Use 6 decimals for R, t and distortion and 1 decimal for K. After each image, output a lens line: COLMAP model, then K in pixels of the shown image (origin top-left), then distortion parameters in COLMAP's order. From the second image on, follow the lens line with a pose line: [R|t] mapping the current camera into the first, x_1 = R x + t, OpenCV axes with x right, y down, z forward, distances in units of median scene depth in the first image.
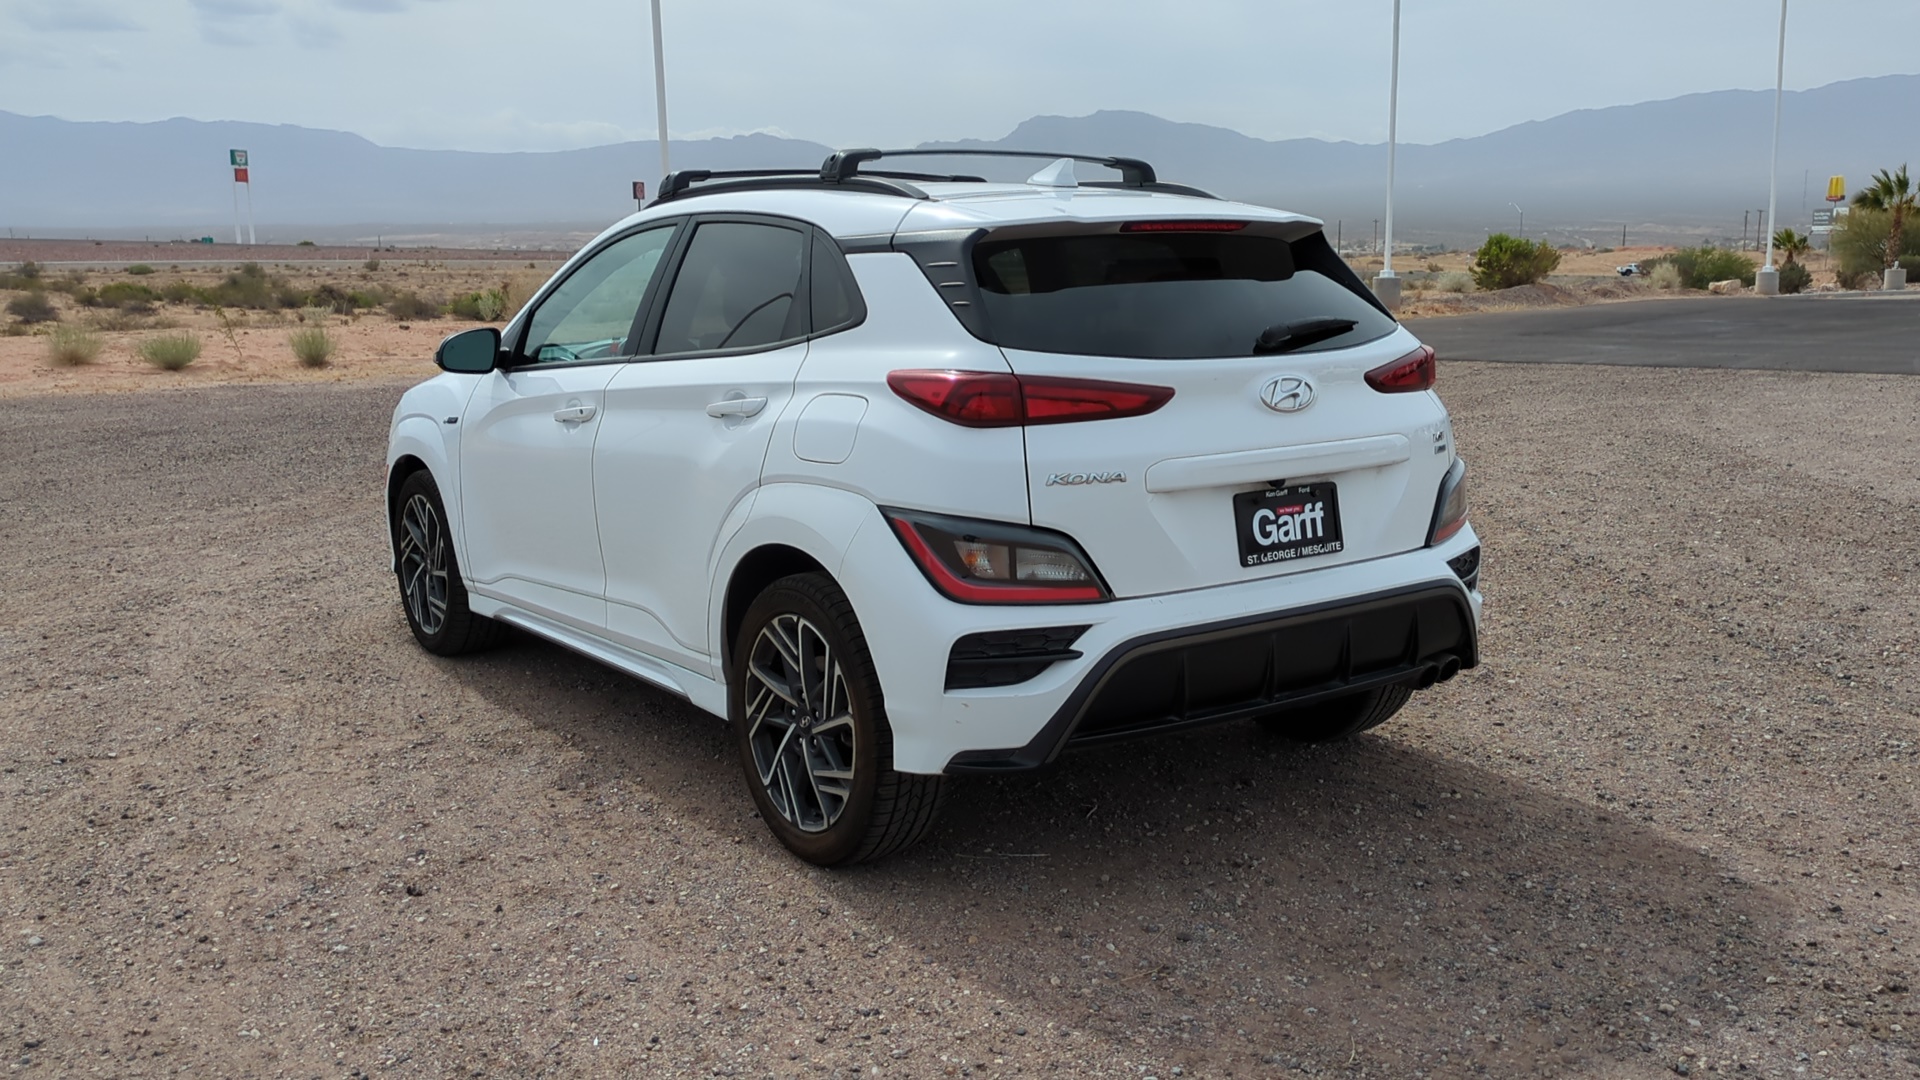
lens RADIAL K [[1656.1, 0, 989.7], [0, 1656.1, 539.3], [0, 0, 1]] dist [0.066074, -0.067317]
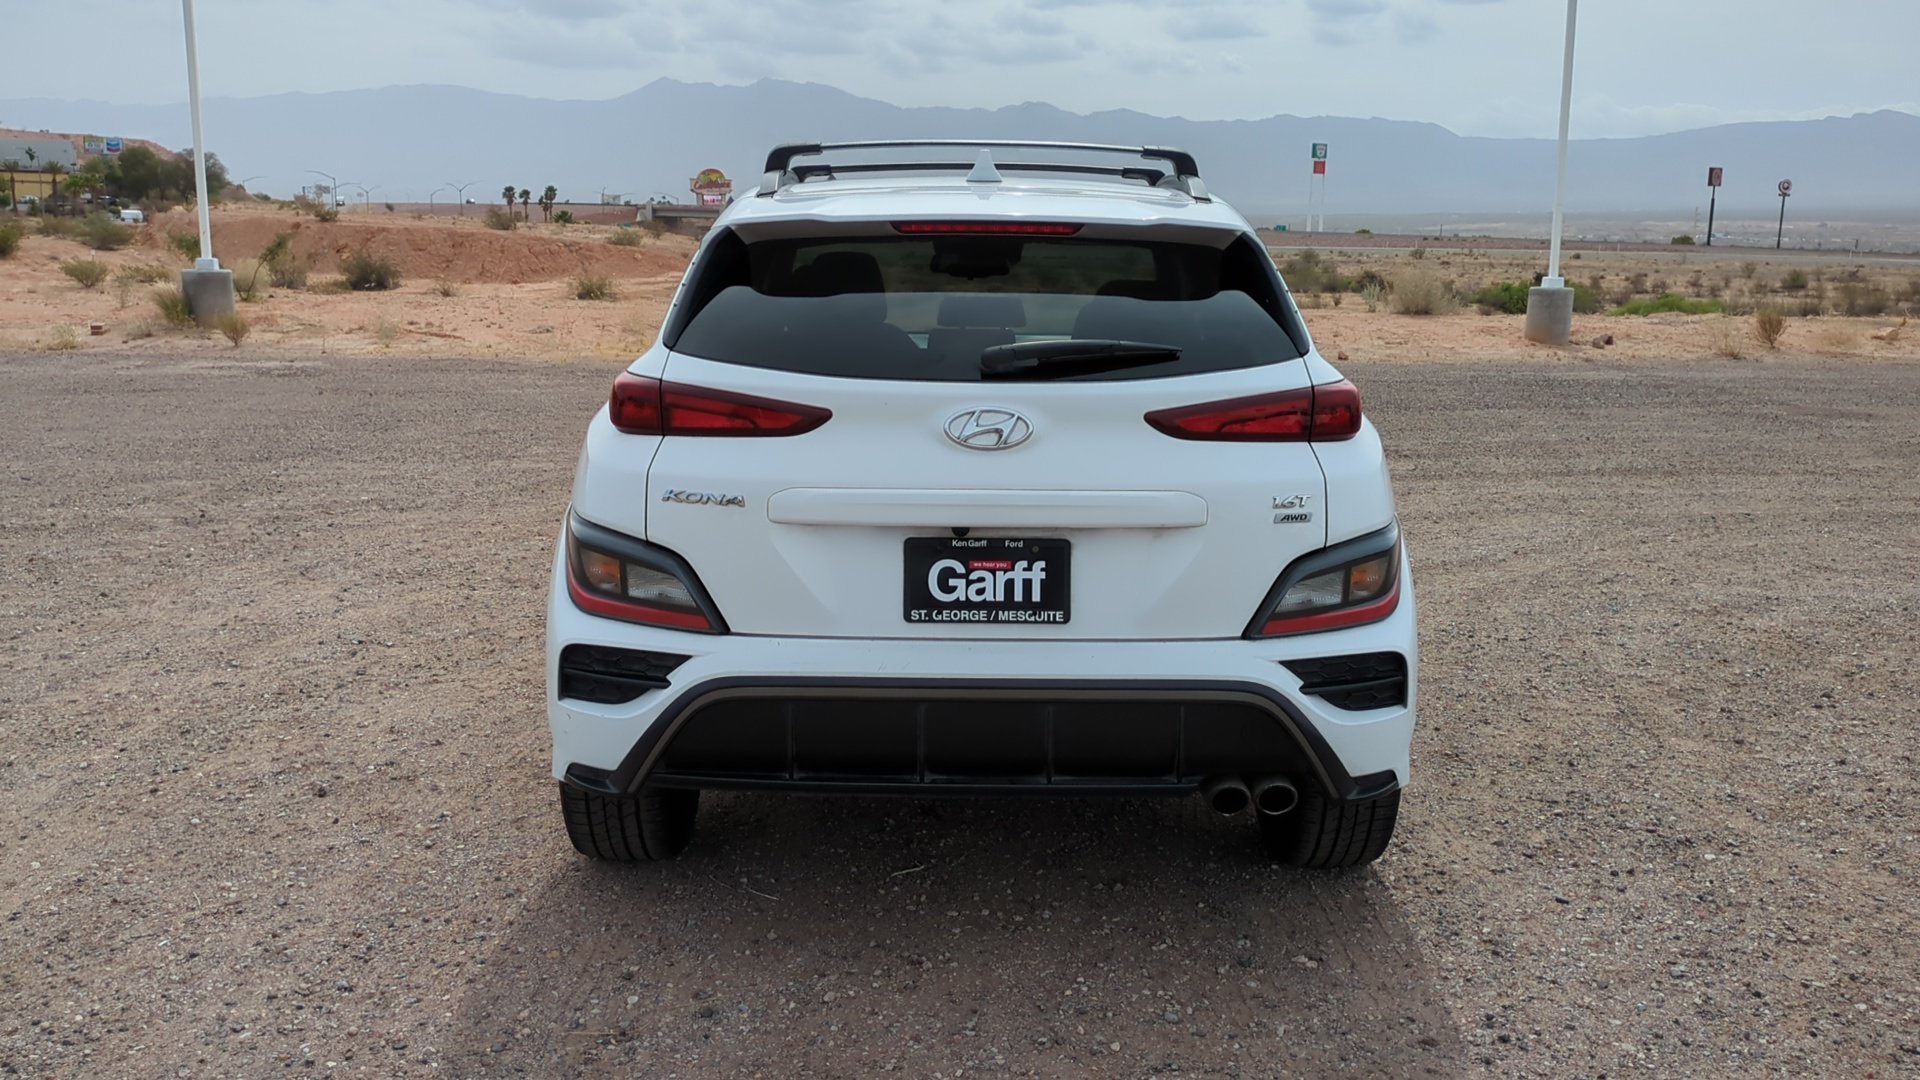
lens RADIAL K [[1656.1, 0, 943.5], [0, 1656.1, 536.9], [0, 0, 1]] dist [0.066074, -0.067317]
pose [[0.813307, 0.122270, -0.568842, 0.643994], [-0.119460, 0.991933, 0.042412, -0.065244], [0.569439, 0.033460, 0.821352, 0.292209]]
